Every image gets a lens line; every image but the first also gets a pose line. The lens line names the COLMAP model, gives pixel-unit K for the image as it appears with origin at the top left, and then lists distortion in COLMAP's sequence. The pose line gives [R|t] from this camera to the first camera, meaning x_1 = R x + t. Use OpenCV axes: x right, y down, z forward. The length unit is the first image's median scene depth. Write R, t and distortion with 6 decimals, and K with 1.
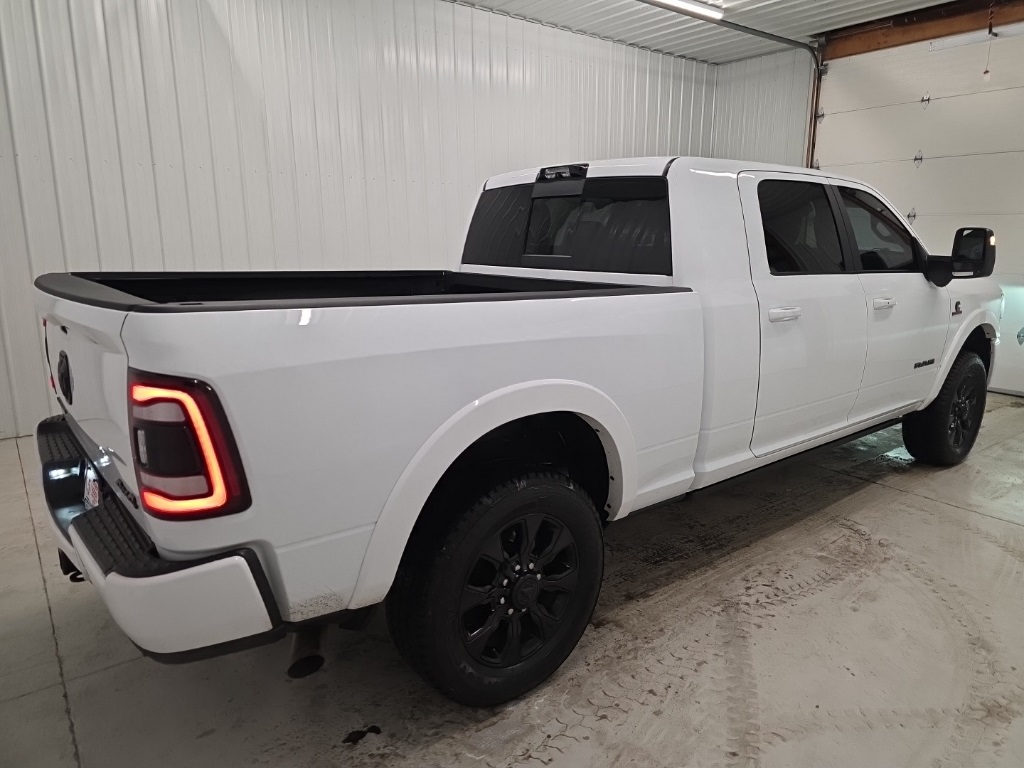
lens RADIAL K [[687.7, 0, 516.3], [0, 687.7, 385.4], [0, 0, 1]] dist [0.034125, -0.030063]
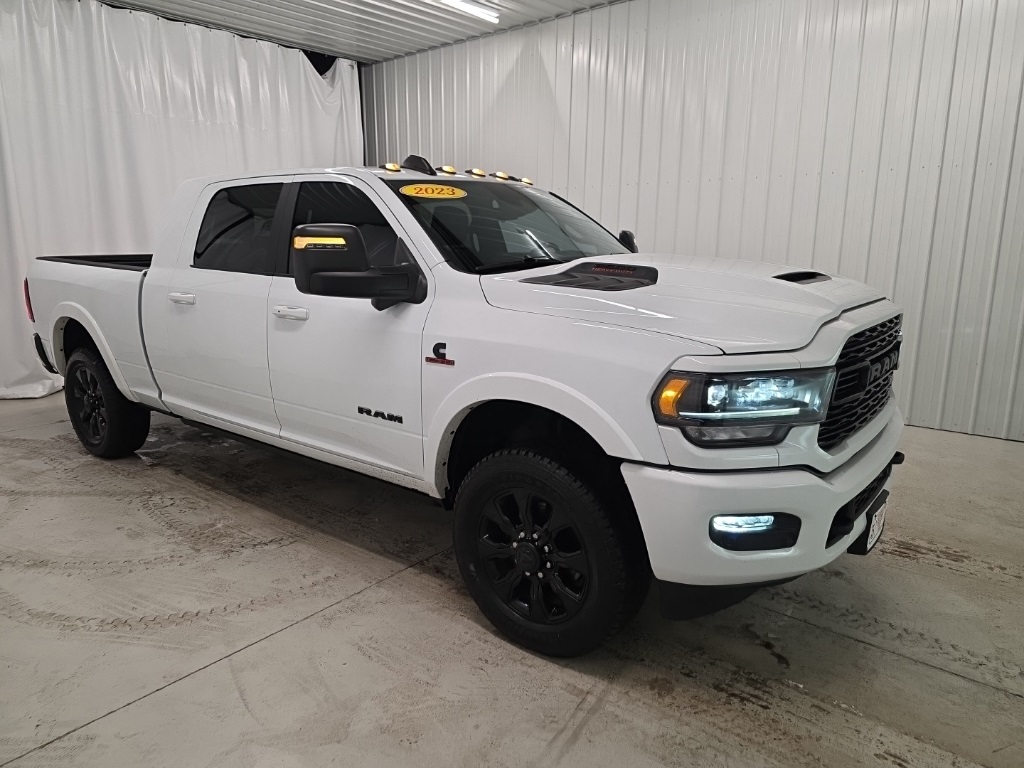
lens RADIAL K [[687.7, 0, 512.7], [0, 687.7, 381.0], [0, 0, 1]] dist [0.034125, -0.030063]
pose [[0.210946, 0.195805, -0.957686, 1.591379], [-0.199047, 0.967809, 0.154031, -0.249331], [0.957017, 0.158133, 0.243129, 1.172725]]
